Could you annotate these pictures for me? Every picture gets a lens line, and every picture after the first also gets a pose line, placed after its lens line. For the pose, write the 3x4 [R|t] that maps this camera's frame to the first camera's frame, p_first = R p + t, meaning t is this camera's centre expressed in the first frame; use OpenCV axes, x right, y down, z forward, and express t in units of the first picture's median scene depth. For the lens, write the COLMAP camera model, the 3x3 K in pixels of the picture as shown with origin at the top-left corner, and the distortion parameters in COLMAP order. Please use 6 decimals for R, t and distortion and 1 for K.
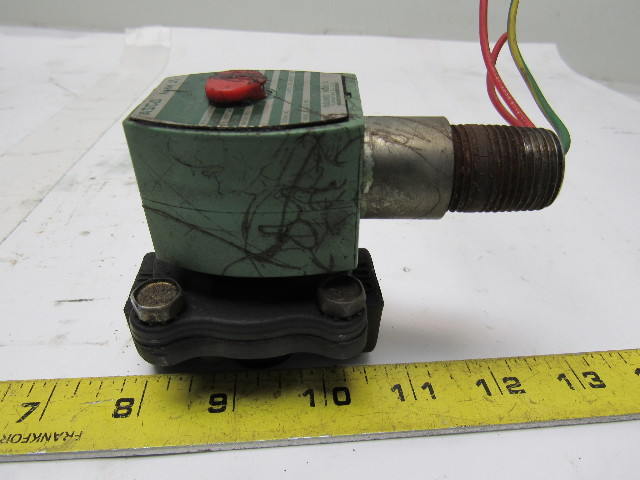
lens RADIAL K [[446.0, 0, 319.6], [0, 446.0, 236.5], [0, 0, 1]] dist [0.006704, -0.004127]
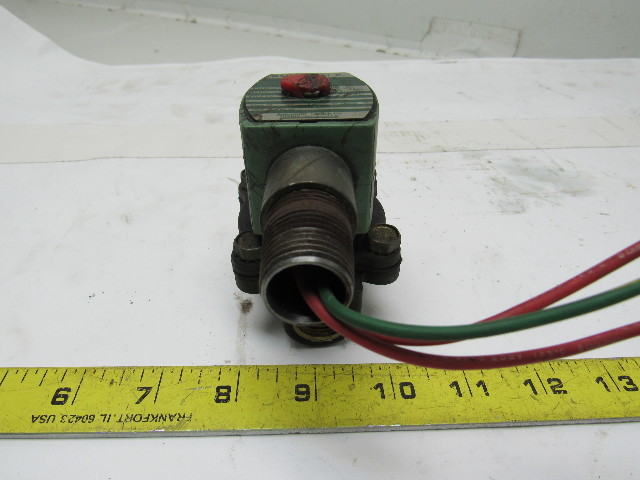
lens RADIAL K [[446.0, 0, 317.6], [0, 446.0, 242.0], [0, 0, 1]] dist [0.006704, -0.004127]
pose [[0.026536, 0.601851, -0.798168, 1.299661], [-0.566973, 0.666663, 0.483842, -0.738366], [0.823309, 0.439700, 0.358923, 0.765705]]
